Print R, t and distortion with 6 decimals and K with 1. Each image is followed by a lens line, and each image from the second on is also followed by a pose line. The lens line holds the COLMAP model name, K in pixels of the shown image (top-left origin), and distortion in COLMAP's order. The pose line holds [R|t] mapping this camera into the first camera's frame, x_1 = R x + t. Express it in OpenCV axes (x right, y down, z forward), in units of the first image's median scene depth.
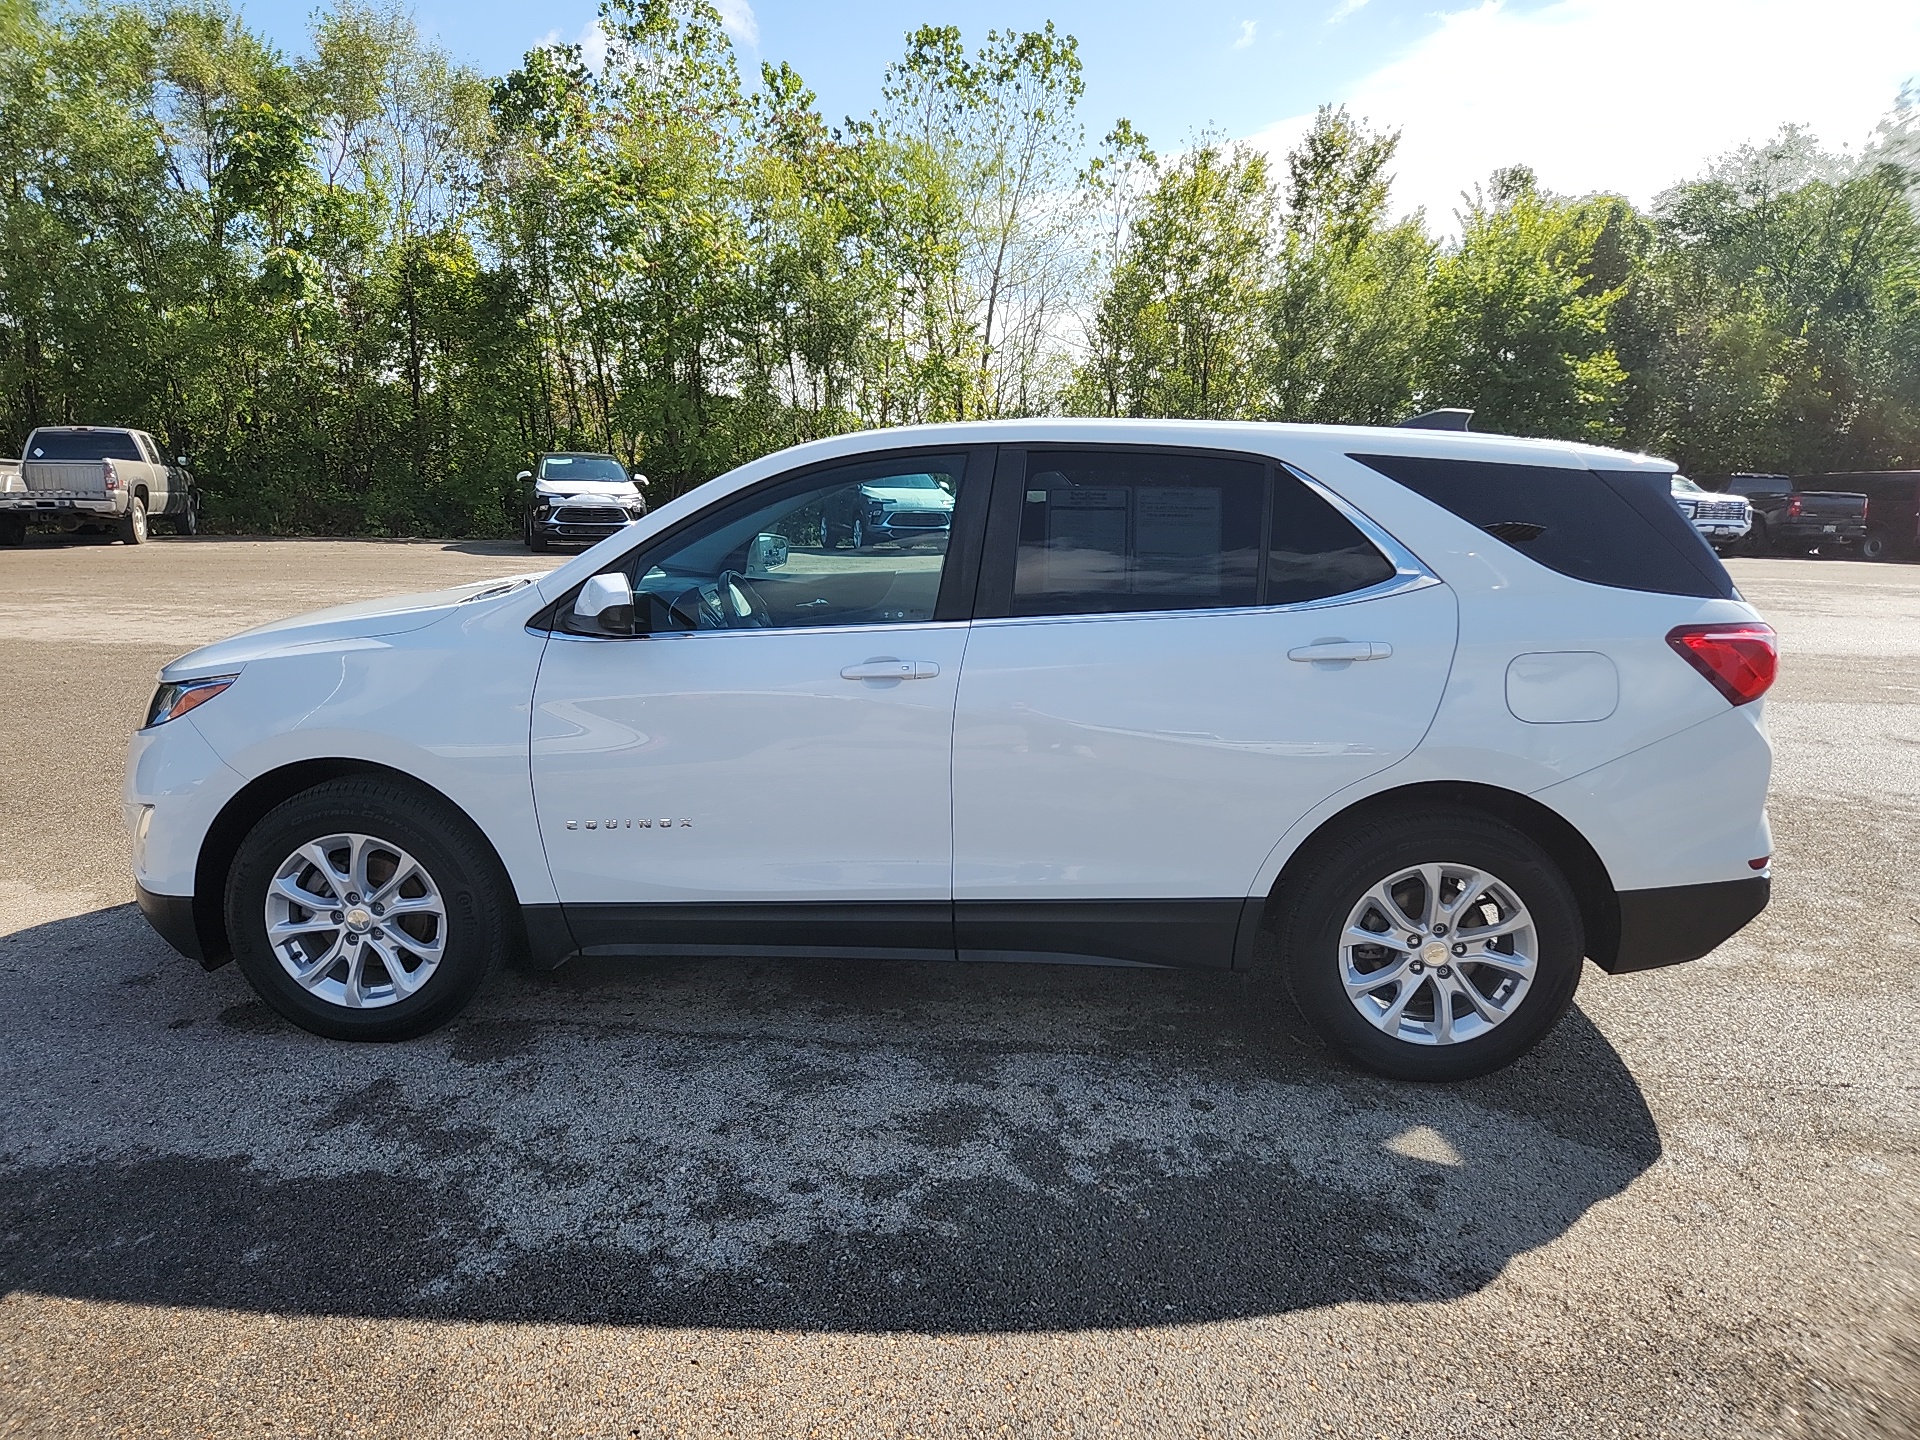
lens RADIAL K [[1262.3, 0, 941.0], [0, 1262.3, 734.0], [0, 0, 1]] dist [0.066581, -0.057740]
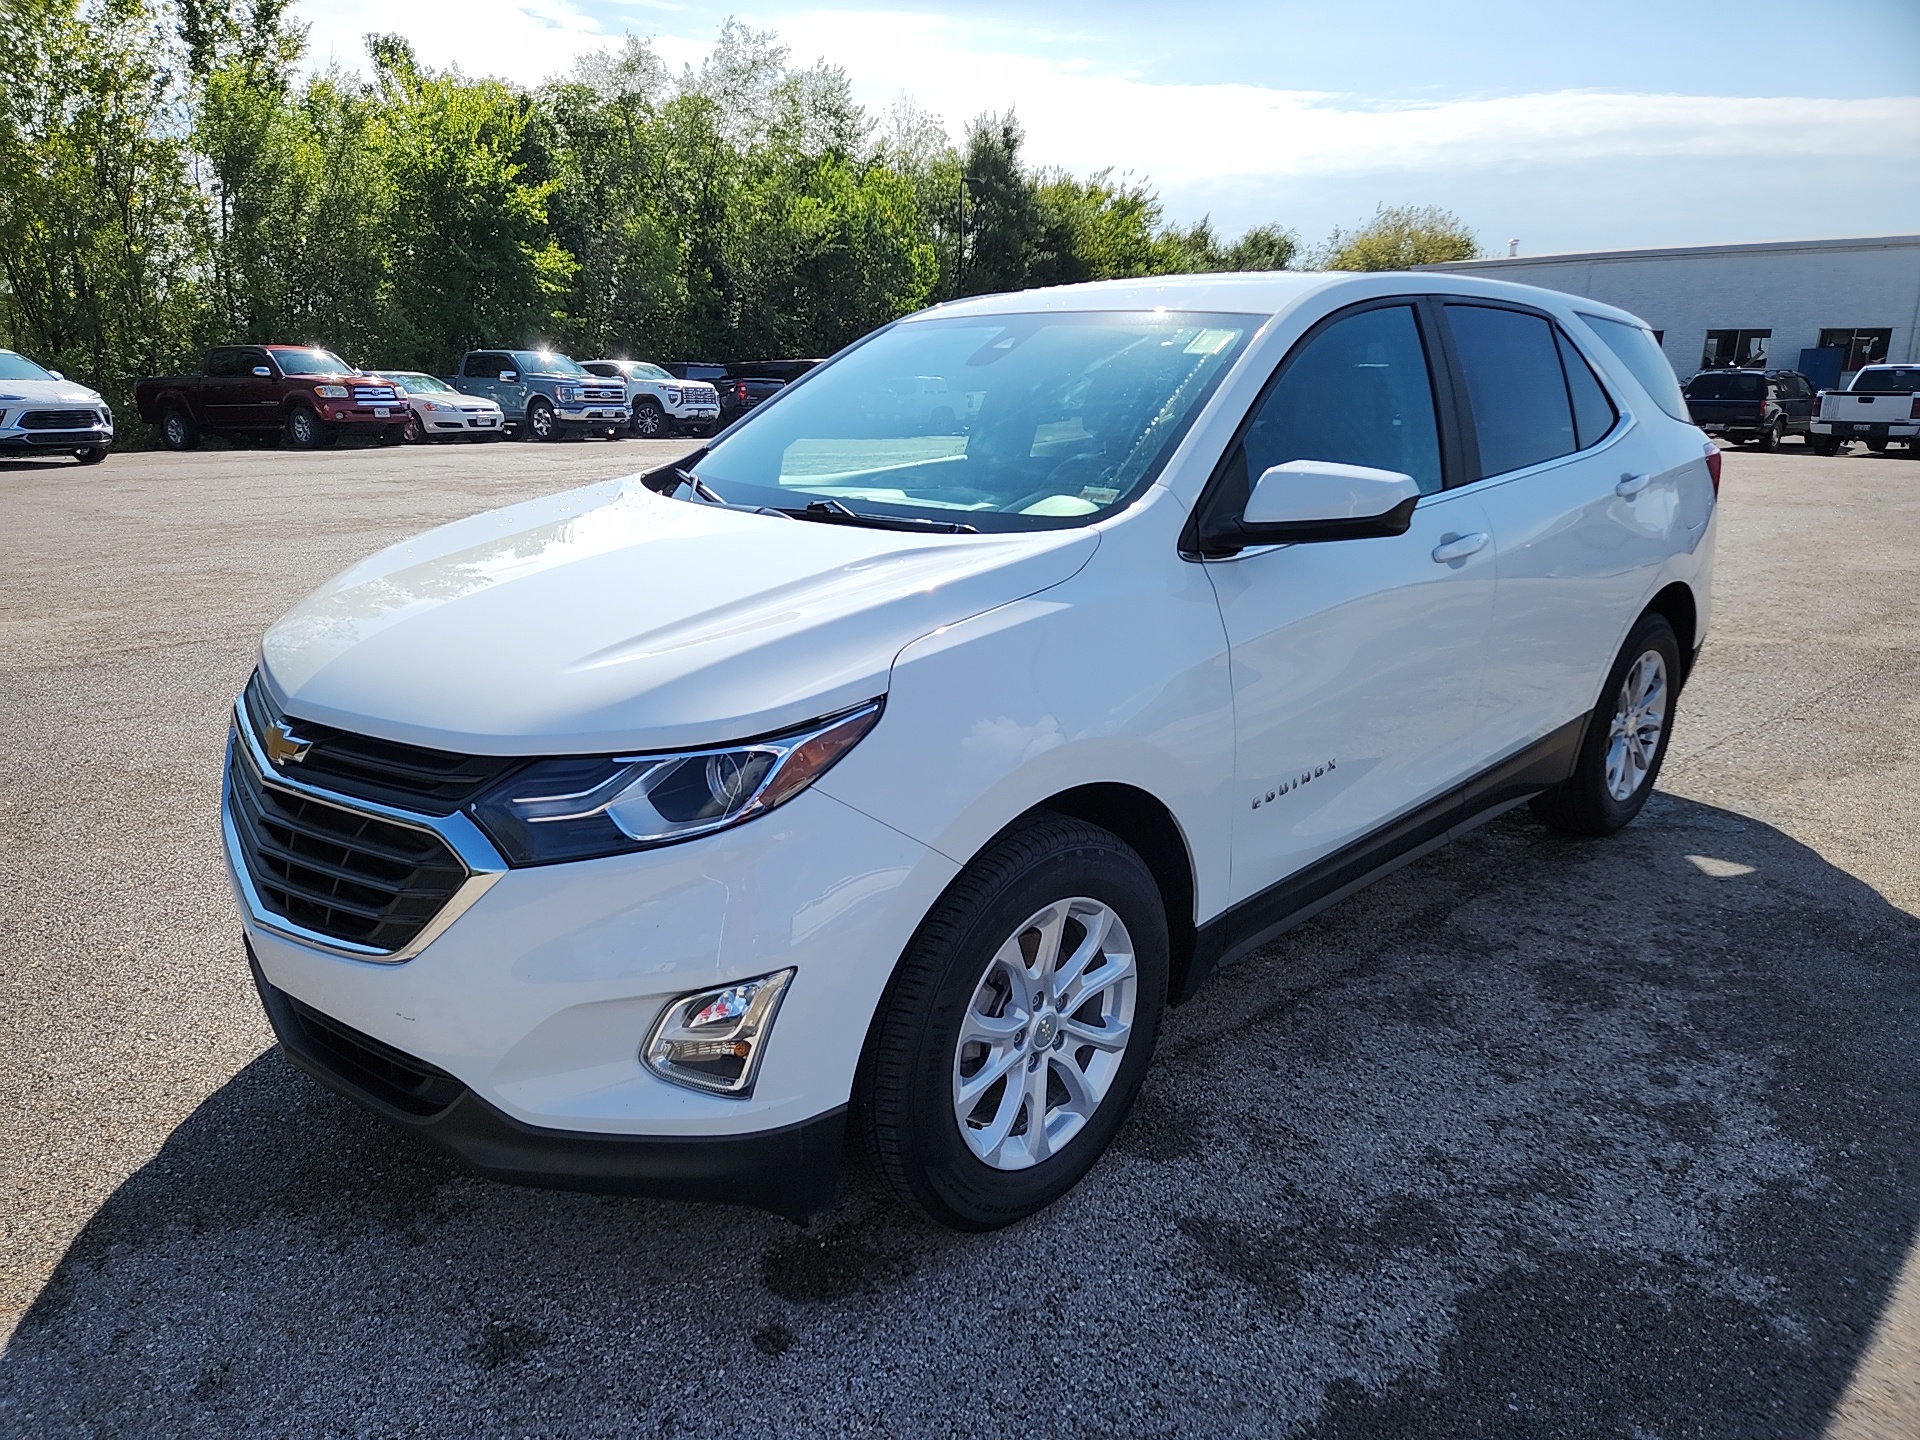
lens RADIAL K [[1262.3, 0, 941.0], [0, 1262.3, 734.0], [0, 0, 1]] dist [0.066581, -0.057740]
pose [[0.684700, -0.212621, 0.697121, -1.025480], [0.156040, 0.977087, 0.144750, -0.114539], [-0.711925, 0.009668, 0.702189, 0.659571]]
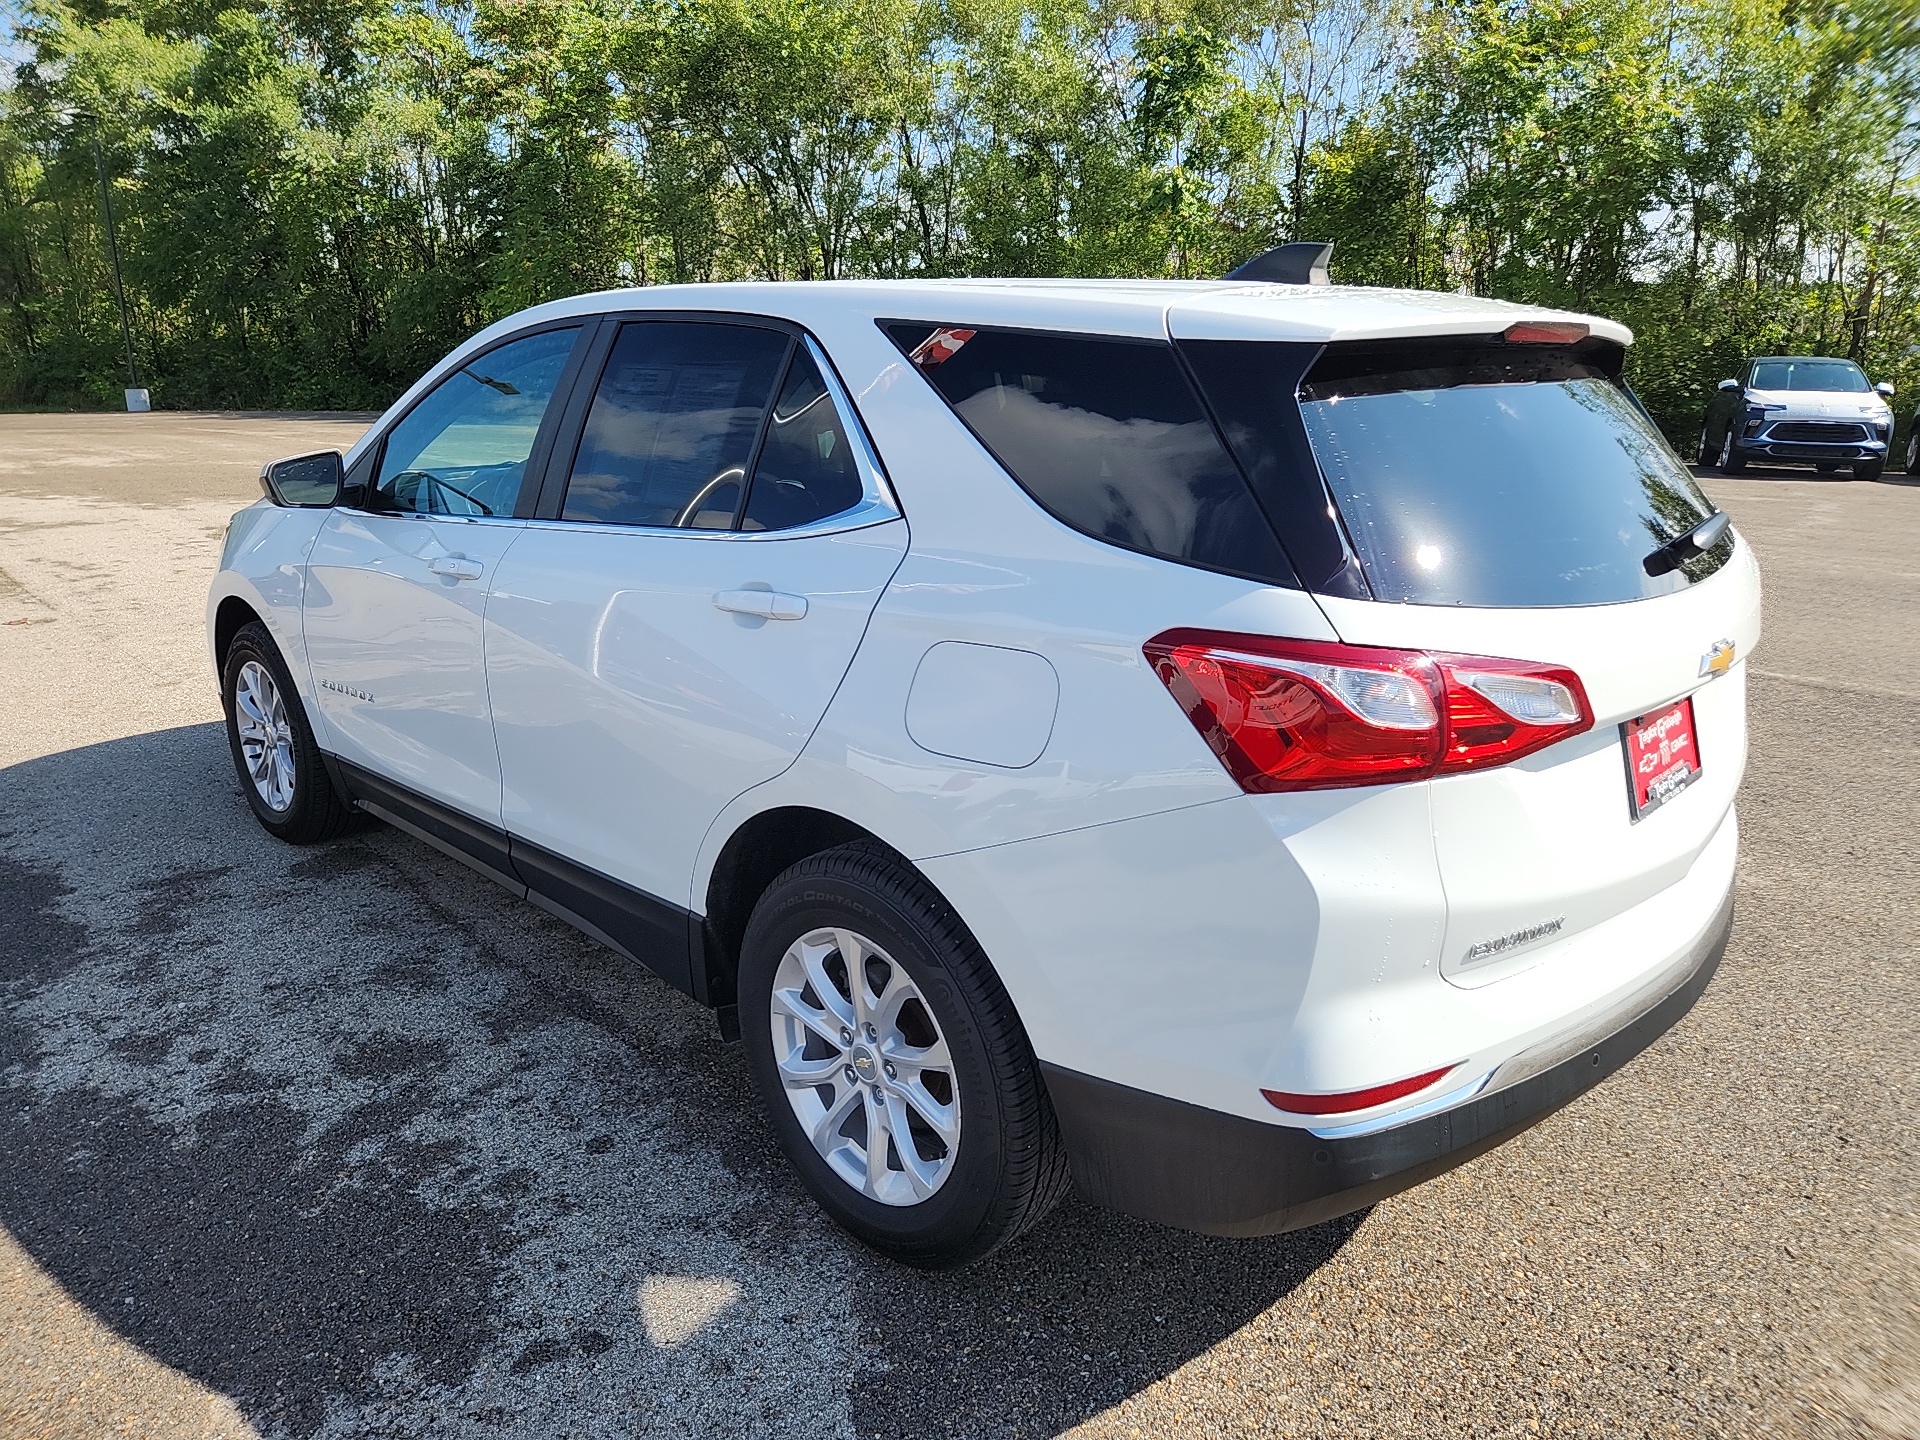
lens RADIAL K [[1283.8, 0, 956.3], [0, 1283.8, 708.9], [0, 0, 1]] dist [0.059966, -0.048973]
pose [[0.749038, 0.161788, -0.642469, 0.910490], [-0.131778, 0.986732, 0.094844, -0.092766], [0.649289, 0.013621, 0.760420, 0.553218]]
